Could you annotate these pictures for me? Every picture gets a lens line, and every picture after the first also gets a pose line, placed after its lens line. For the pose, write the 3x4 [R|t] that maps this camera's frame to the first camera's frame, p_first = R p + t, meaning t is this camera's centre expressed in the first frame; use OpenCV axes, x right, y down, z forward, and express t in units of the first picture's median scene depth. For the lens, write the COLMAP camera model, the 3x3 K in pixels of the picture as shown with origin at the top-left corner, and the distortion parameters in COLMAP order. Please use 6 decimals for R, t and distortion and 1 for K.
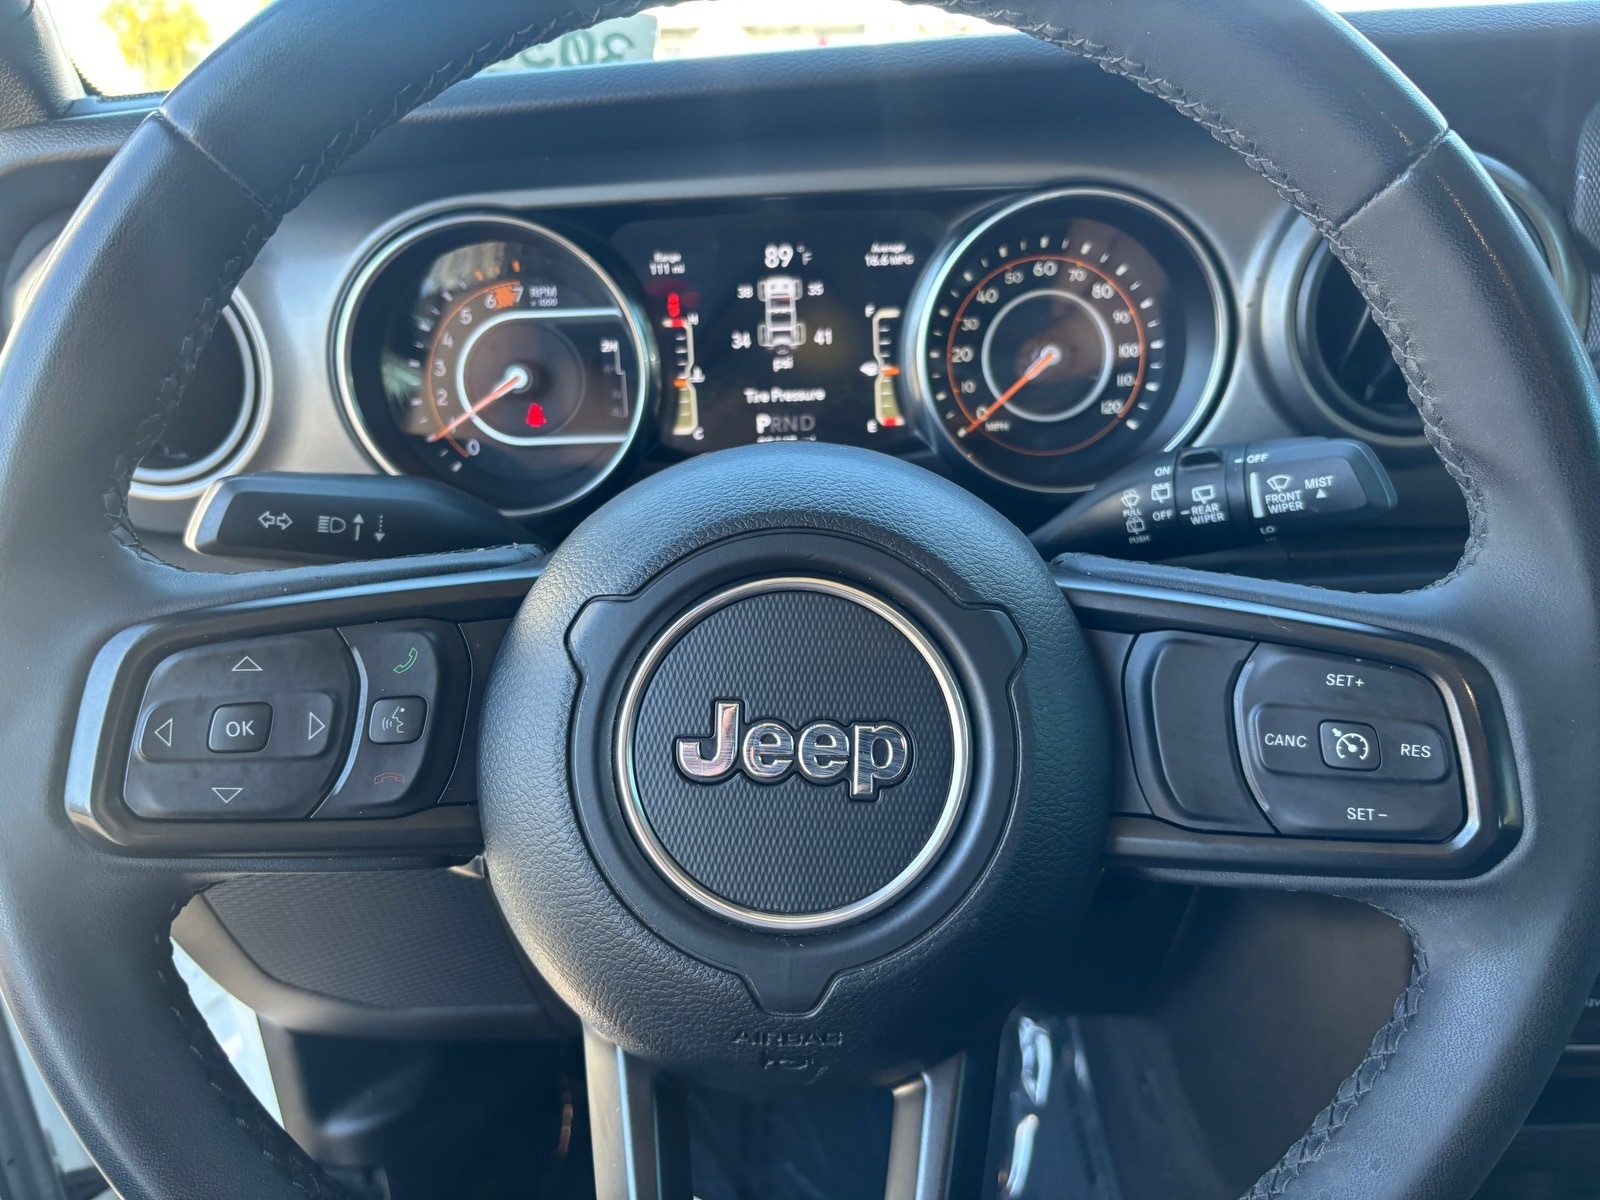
lens RADIAL K [[1226.1, 0, 832.5], [0, 1226.1, 613.9], [0, 0, 1]] dist [0.006211, 0.003954]
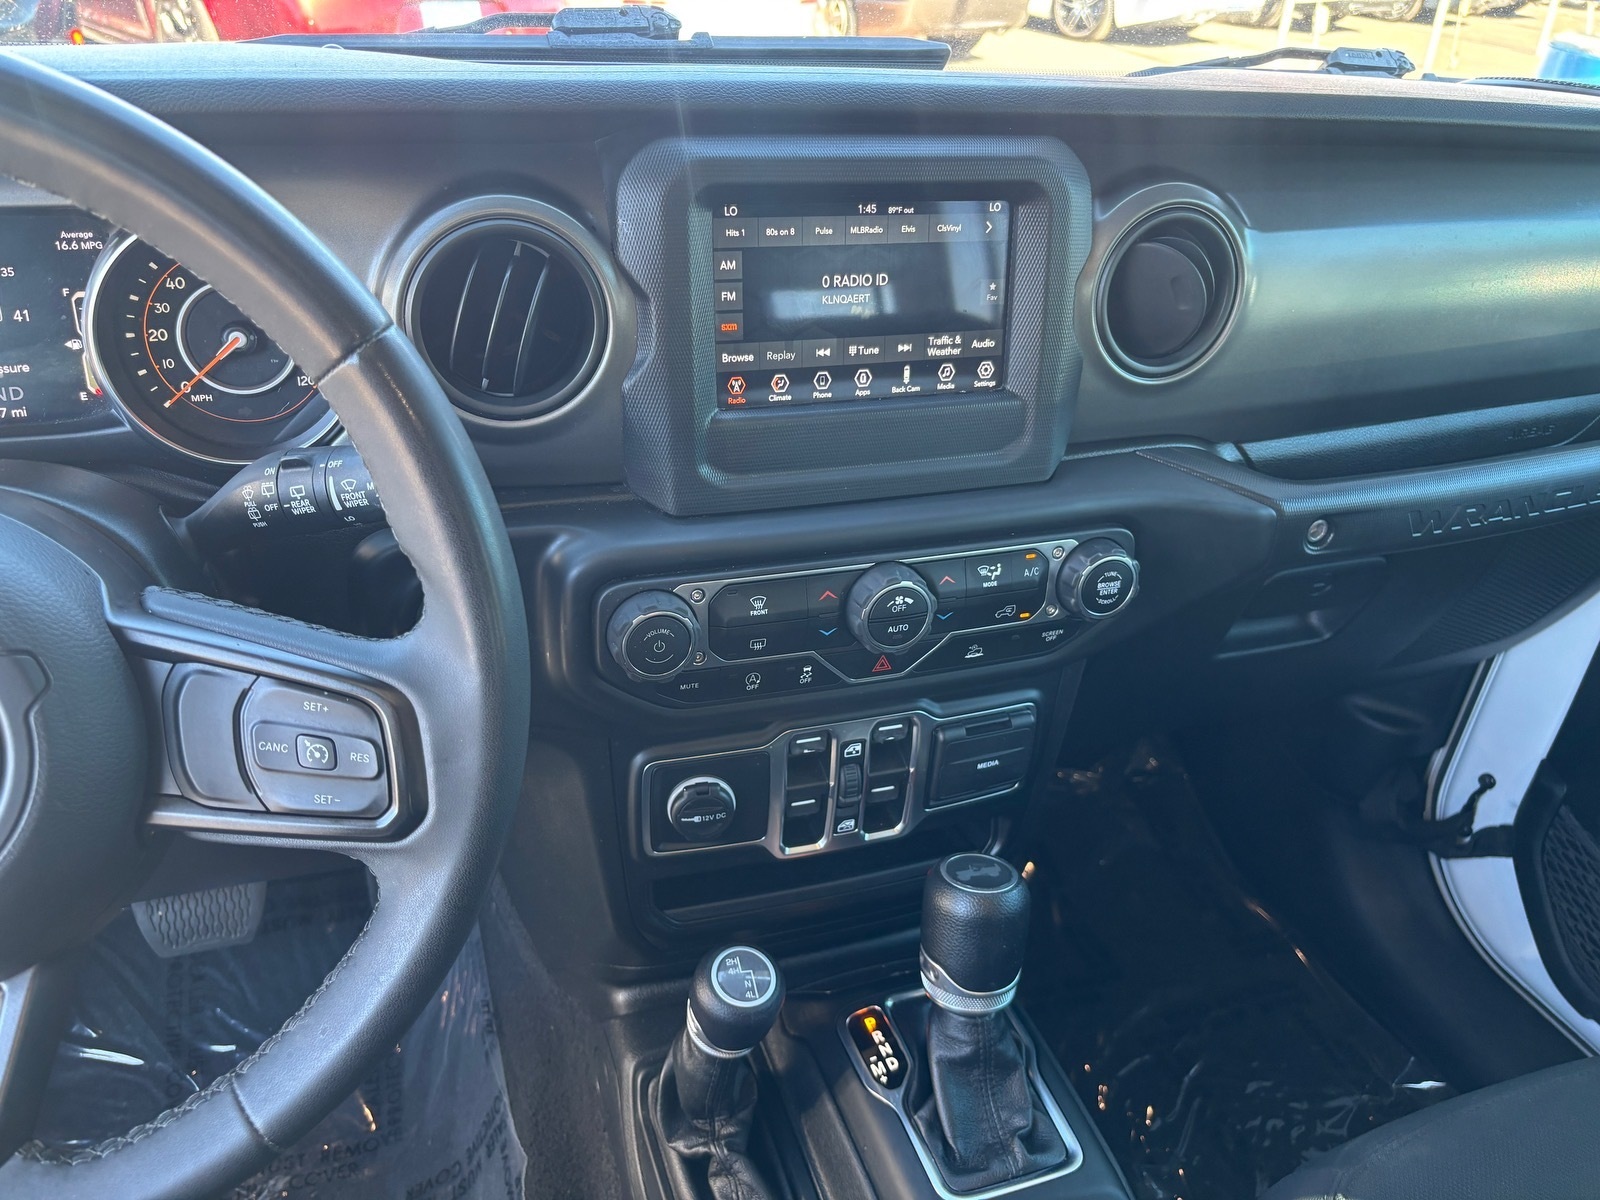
lens RADIAL K [[1216.4, 0, 814.4], [0, 1216.4, 613.2], [0, 0, 1]] dist [0.011548, -0.008660]
pose [[0.947021, -0.075104, 0.312267, 0.409933], [0.025934, 0.986981, 0.158732, -0.161538], [-0.320123, -0.142224, 0.936640, -0.375738]]
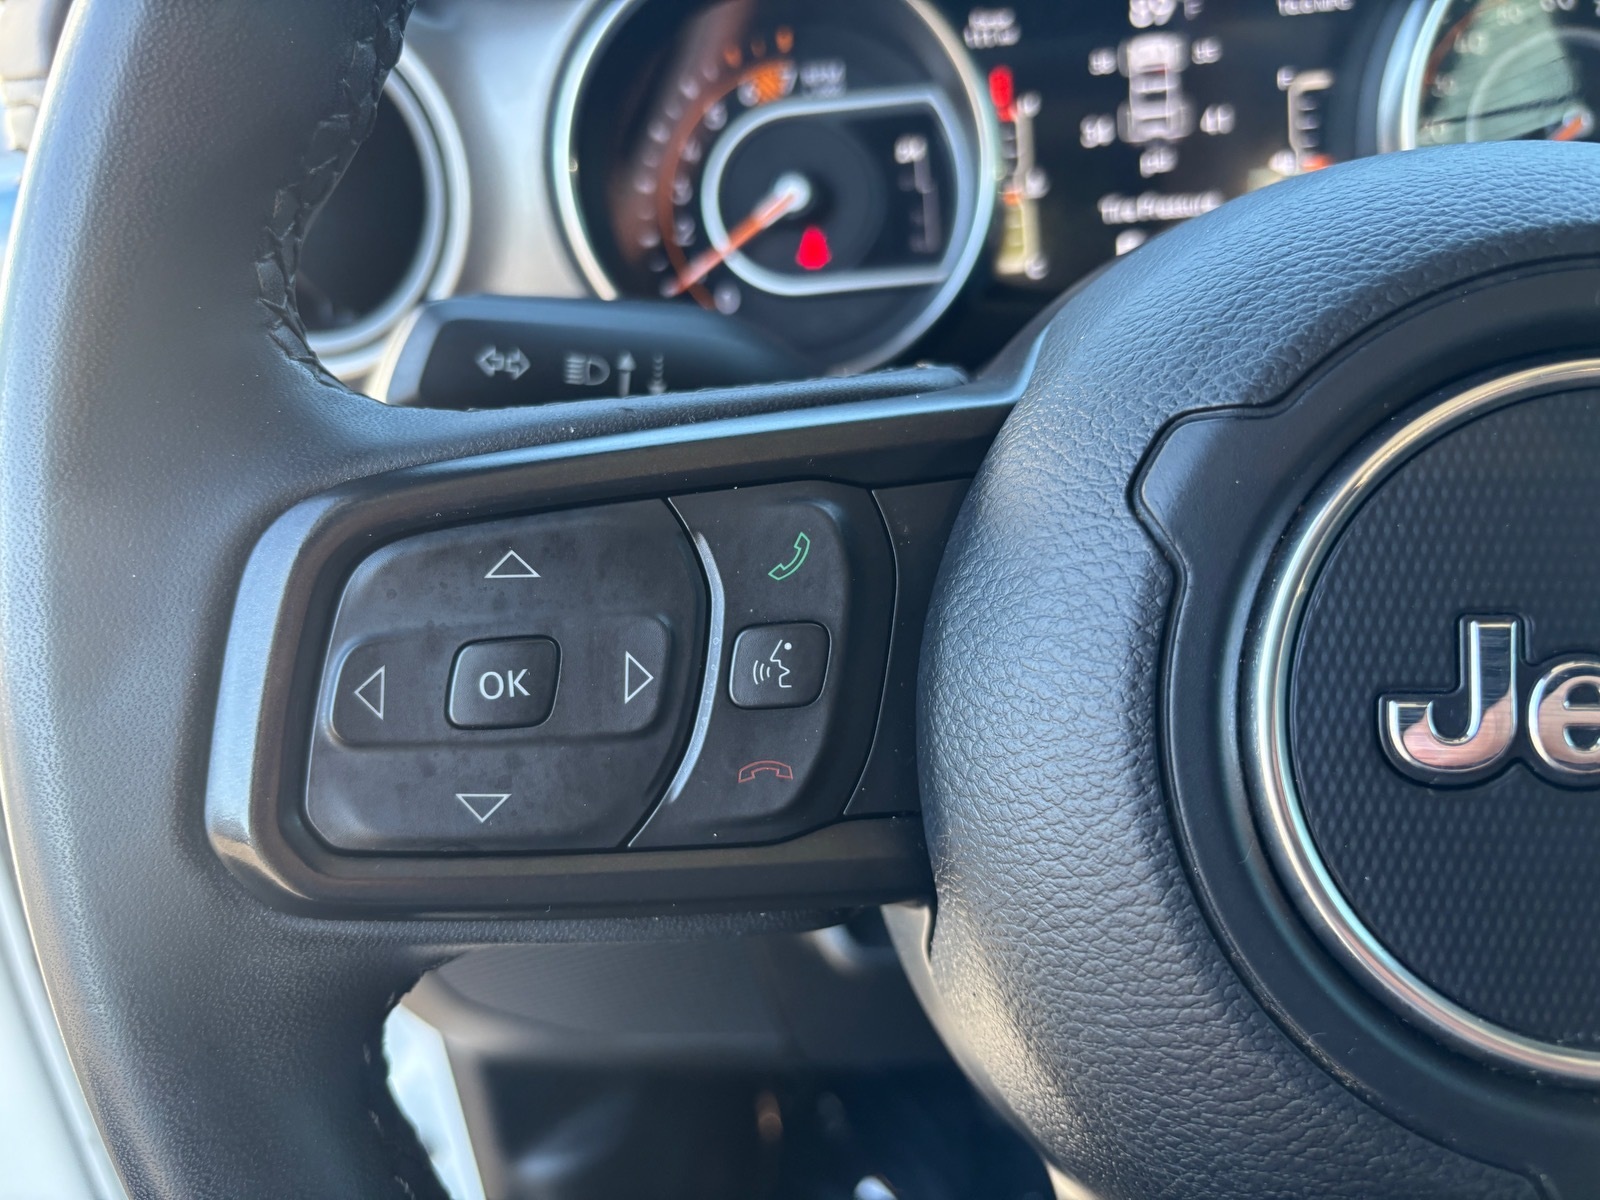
lens RADIAL K [[1216.4, 0, 814.4], [0, 1216.4, 613.2], [0, 0, 1]] dist [0.011548, -0.008660]
pose [[0.994667, -0.016651, -0.101790, -0.228777], [0.019842, 0.999340, 0.030415, 0.038067], [0.101217, -0.032272, 0.994341, 0.378466]]
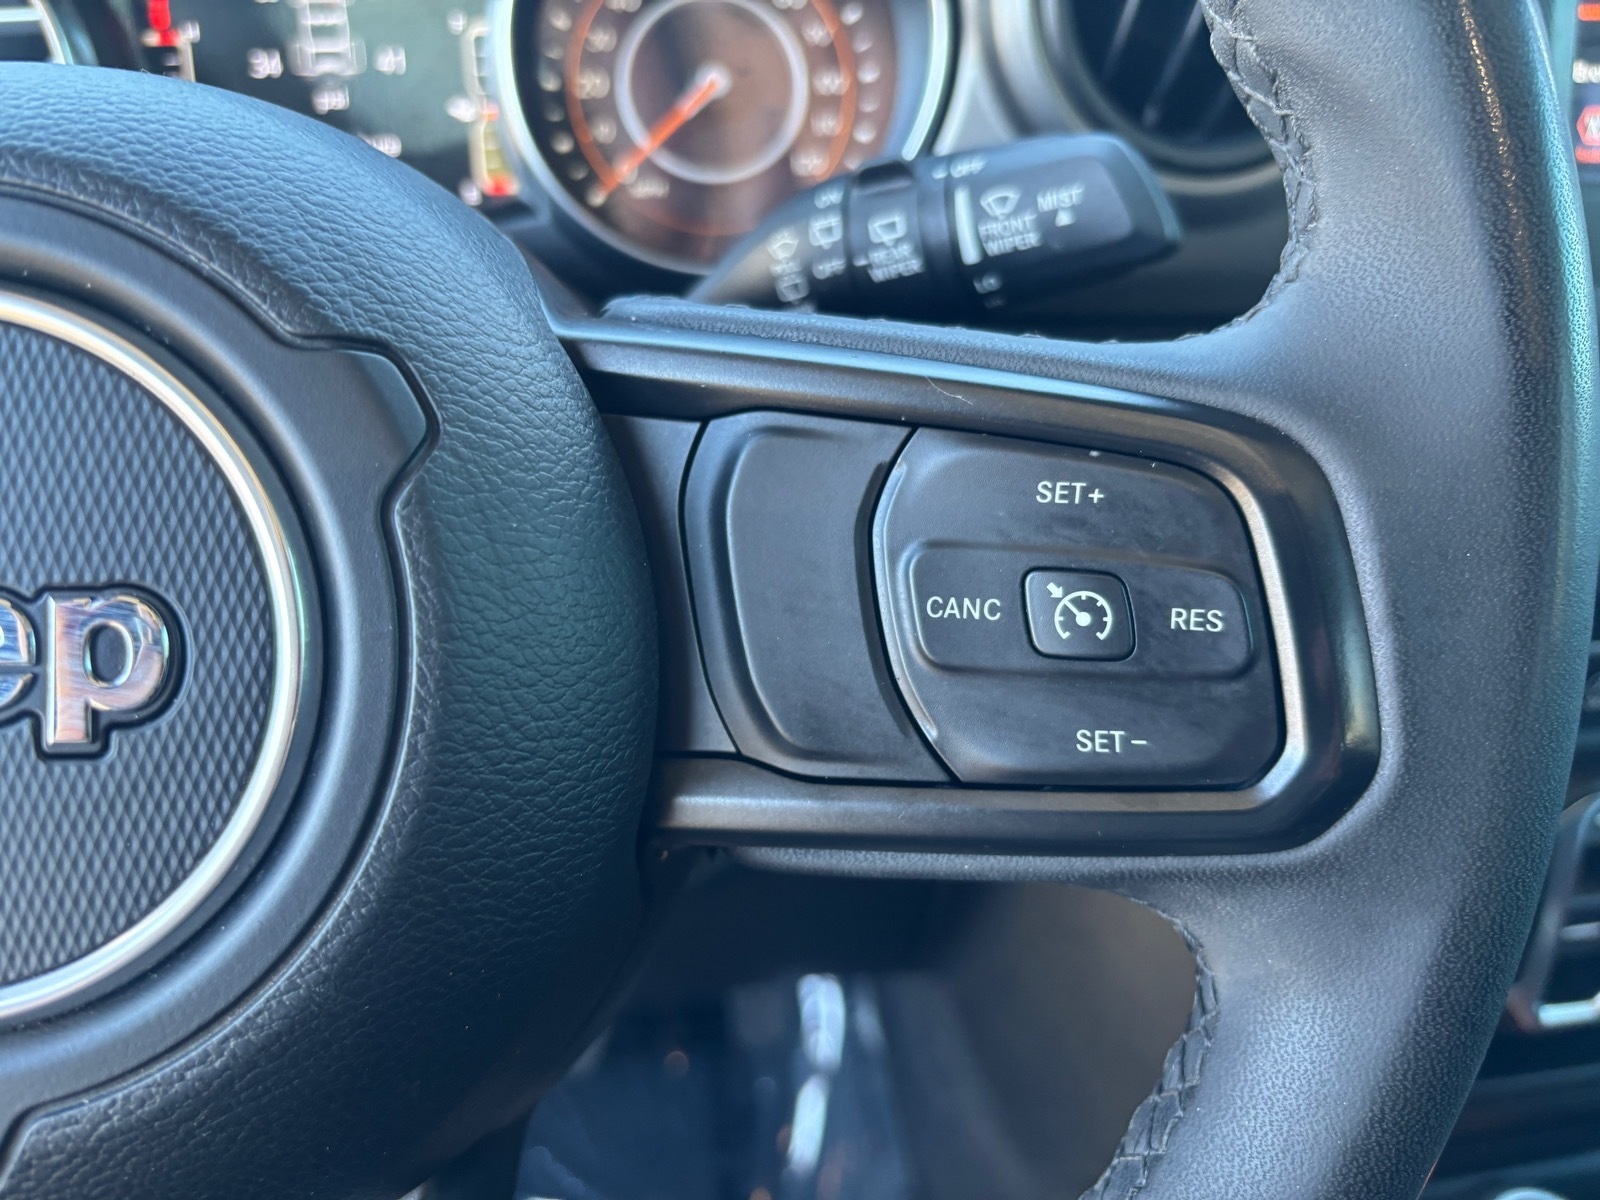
lens RADIAL K [[1247.9, 0, 823.0], [0, 1247.9, 604.6], [0, 0, 1]] dist [-0.023776, -0.003848]
pose [[0.993305, -0.028129, 0.112042, 0.196612], [0.021543, 0.997992, 0.059563, 0.053886], [-0.113492, -0.056751, 0.991917, 0.372700]]
